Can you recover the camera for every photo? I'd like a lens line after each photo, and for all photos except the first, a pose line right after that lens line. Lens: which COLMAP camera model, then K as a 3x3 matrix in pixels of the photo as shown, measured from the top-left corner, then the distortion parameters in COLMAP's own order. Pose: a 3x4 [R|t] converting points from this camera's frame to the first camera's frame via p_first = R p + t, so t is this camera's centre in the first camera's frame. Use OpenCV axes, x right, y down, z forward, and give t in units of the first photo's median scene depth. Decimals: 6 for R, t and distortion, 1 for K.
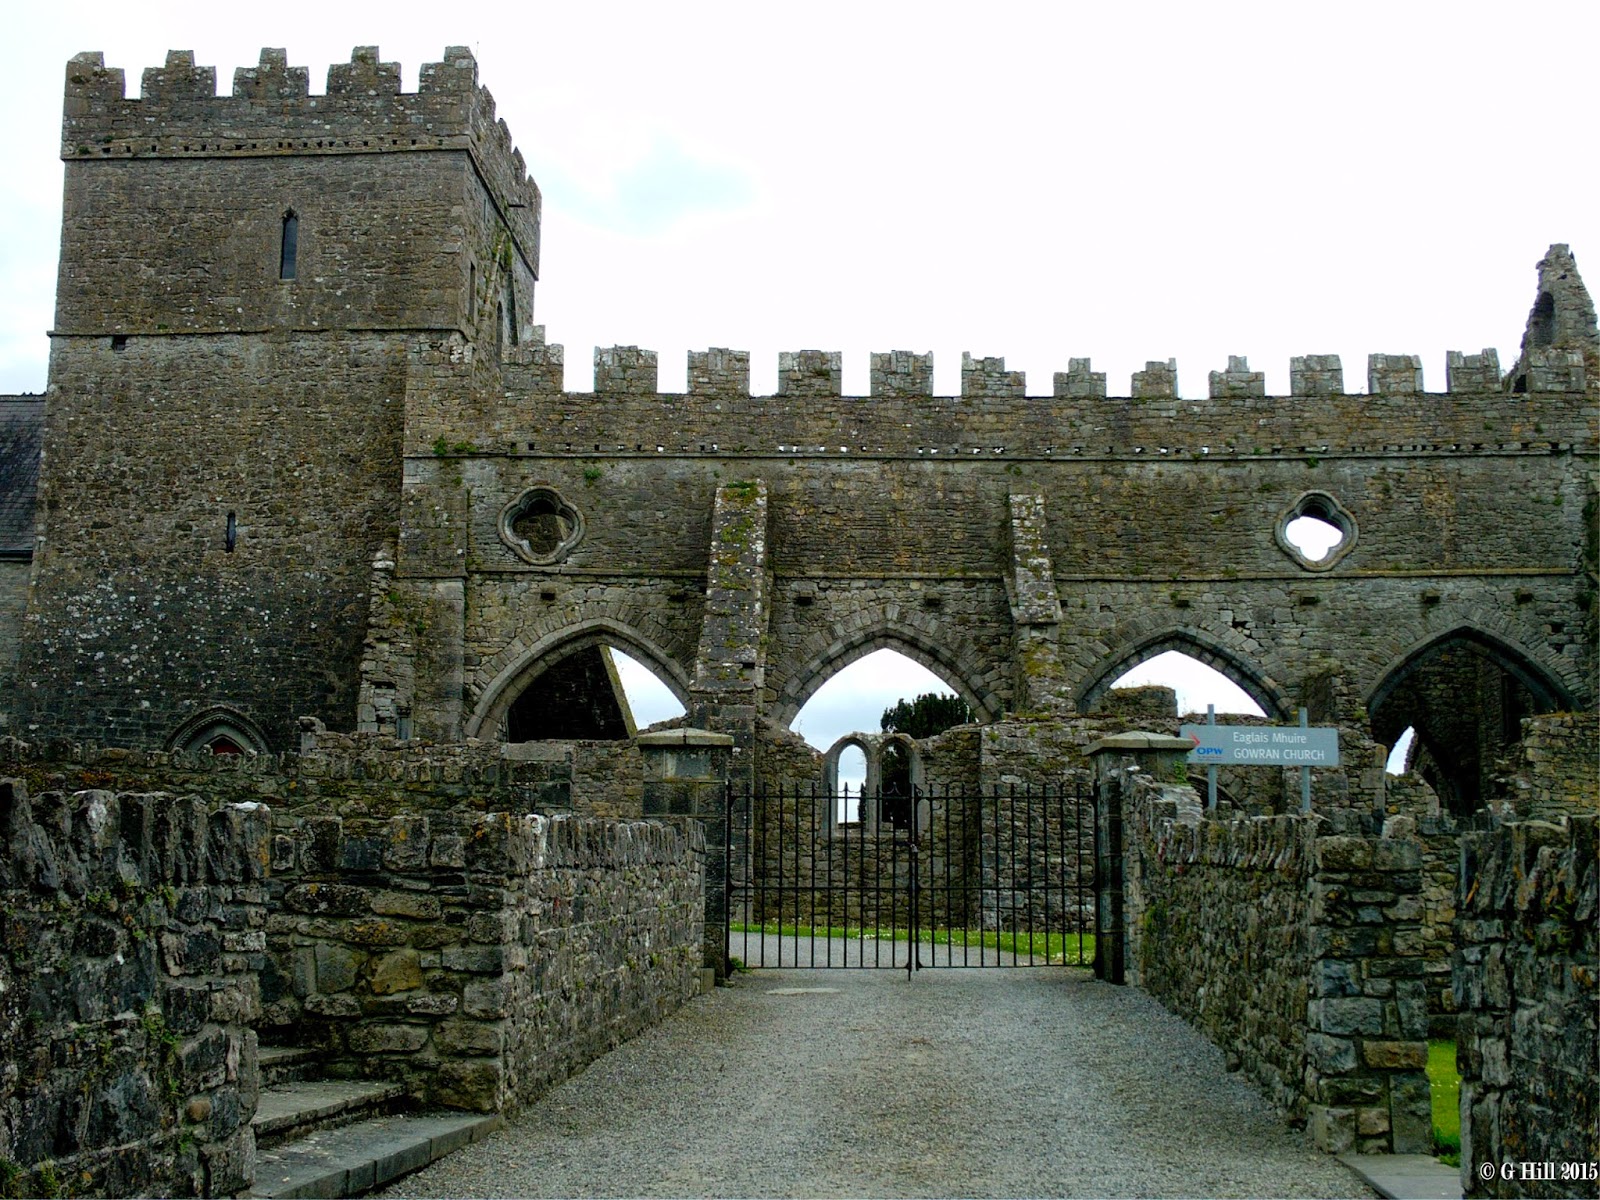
lens RADIAL K [[2083.2, 0, 800.0], [0, 2083.2, 600.0], [0, 0, 1]] dist [-0.198770, 0.332137]
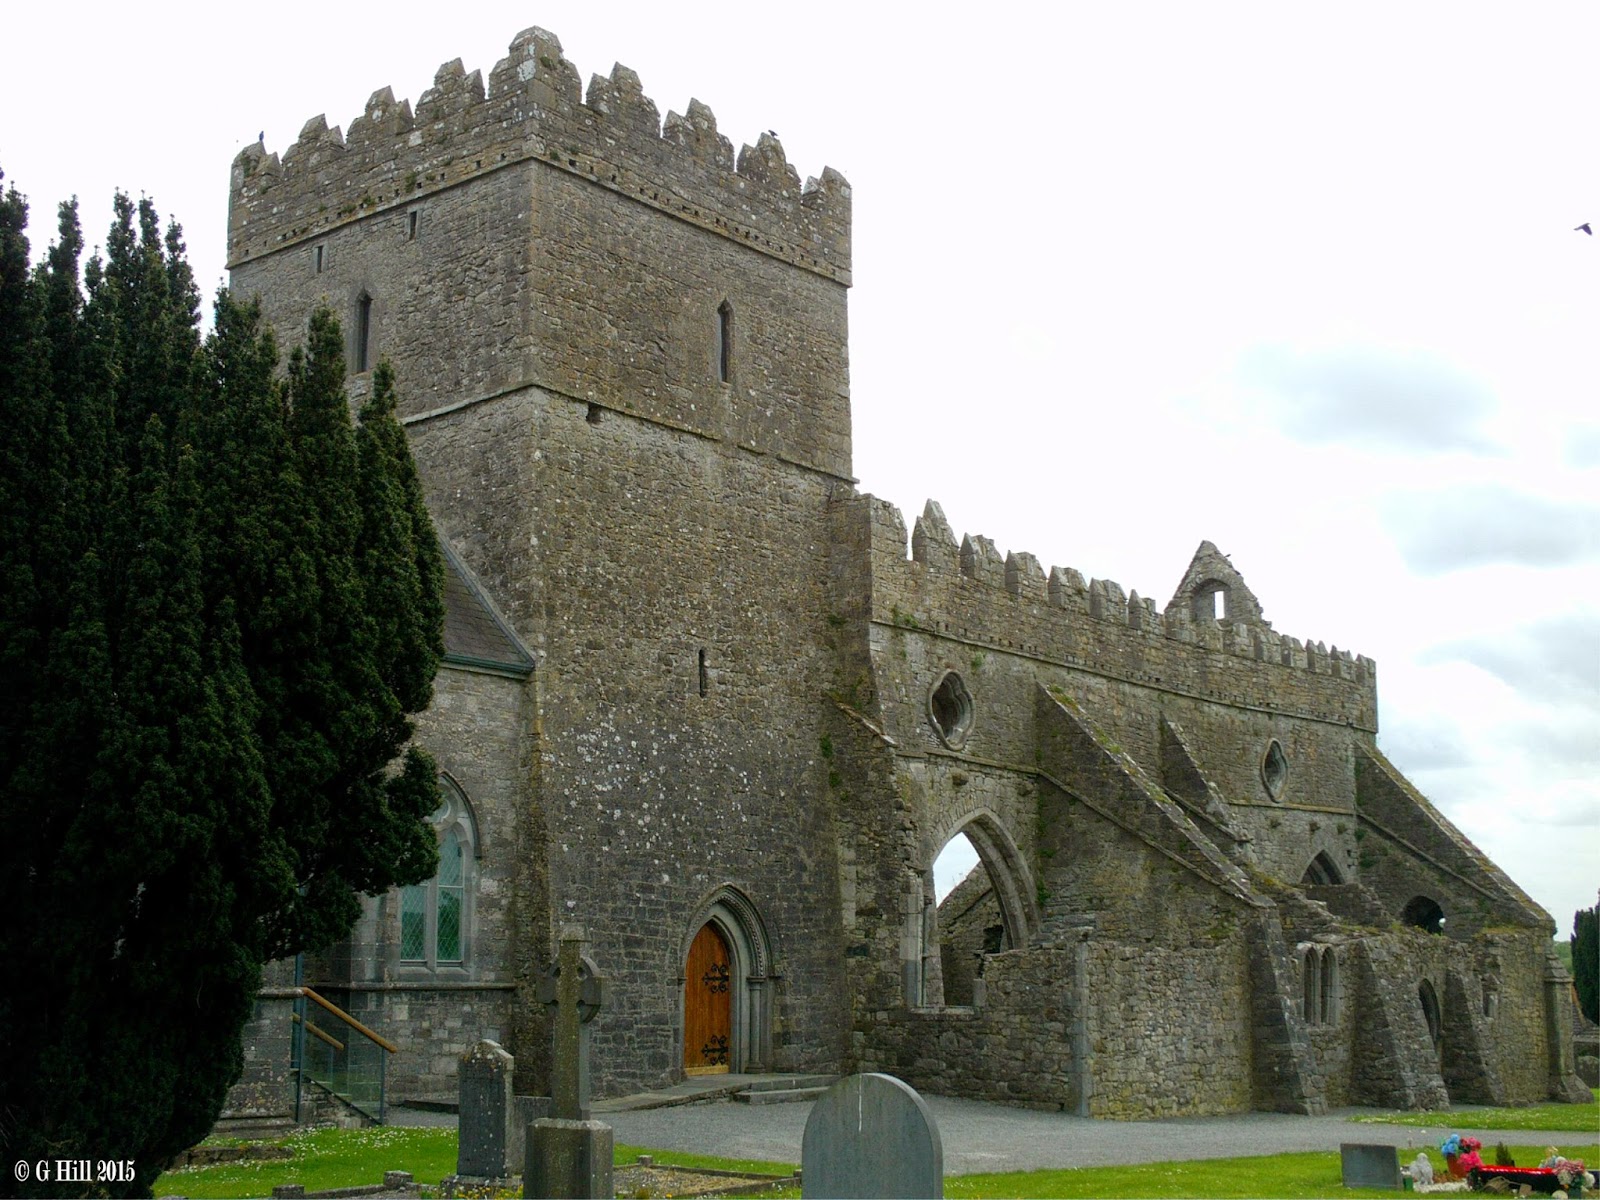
lens RADIAL K [[2102.6, 0, 800.0], [0, 2102.6, 600.0], [0, 0, 1]] dist [0.002343, -2.496999]
pose [[0.588210, 0.136255, 0.797147, -0.958308], [-0.128909, 0.988898, -0.073910, -0.004016], [-0.798368, -0.059285, 0.599244, 0.452211]]
